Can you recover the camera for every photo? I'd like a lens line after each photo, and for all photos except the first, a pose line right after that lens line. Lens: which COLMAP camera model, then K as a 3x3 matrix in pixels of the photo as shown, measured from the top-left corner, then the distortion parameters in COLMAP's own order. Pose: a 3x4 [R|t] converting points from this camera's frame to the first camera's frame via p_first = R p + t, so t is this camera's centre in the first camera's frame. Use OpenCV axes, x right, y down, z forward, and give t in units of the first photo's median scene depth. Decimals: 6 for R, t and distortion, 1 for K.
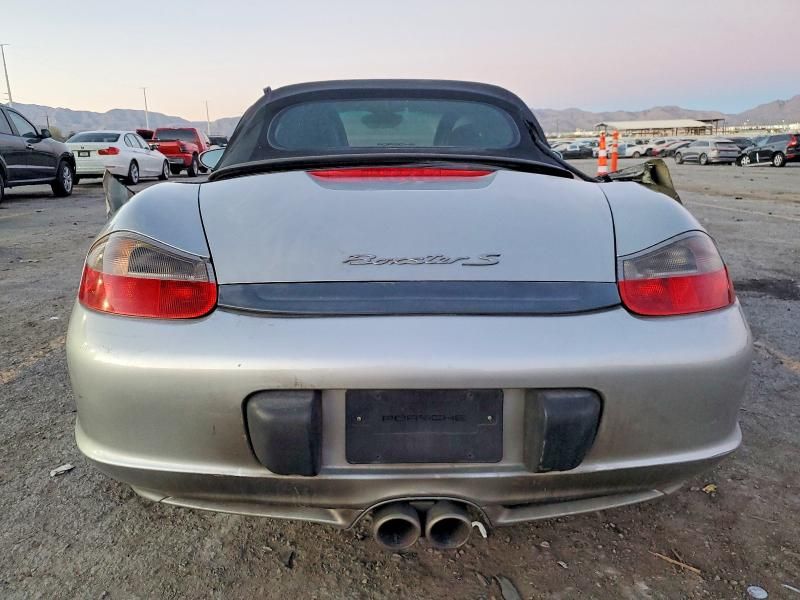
lens RADIAL K [[663.6, 0, 400.6], [0, 663.6, 297.9], [0, 0, 1]] dist [0.007329, 0.008600]
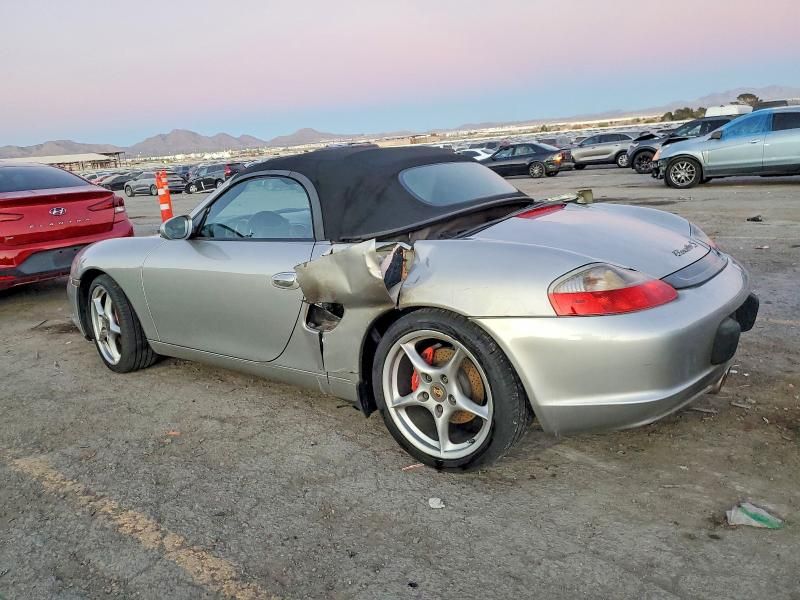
lens RADIAL K [[663.6, 0, 395.3], [0, 663.6, 304.5], [0, 0, 1]] dist [0.007329, 0.008600]
pose [[0.601120, -0.210658, 0.770895, -0.125131], [0.235743, 0.968449, 0.080818, -0.015994], [-0.763597, 0.133151, 0.631815, 0.027832]]
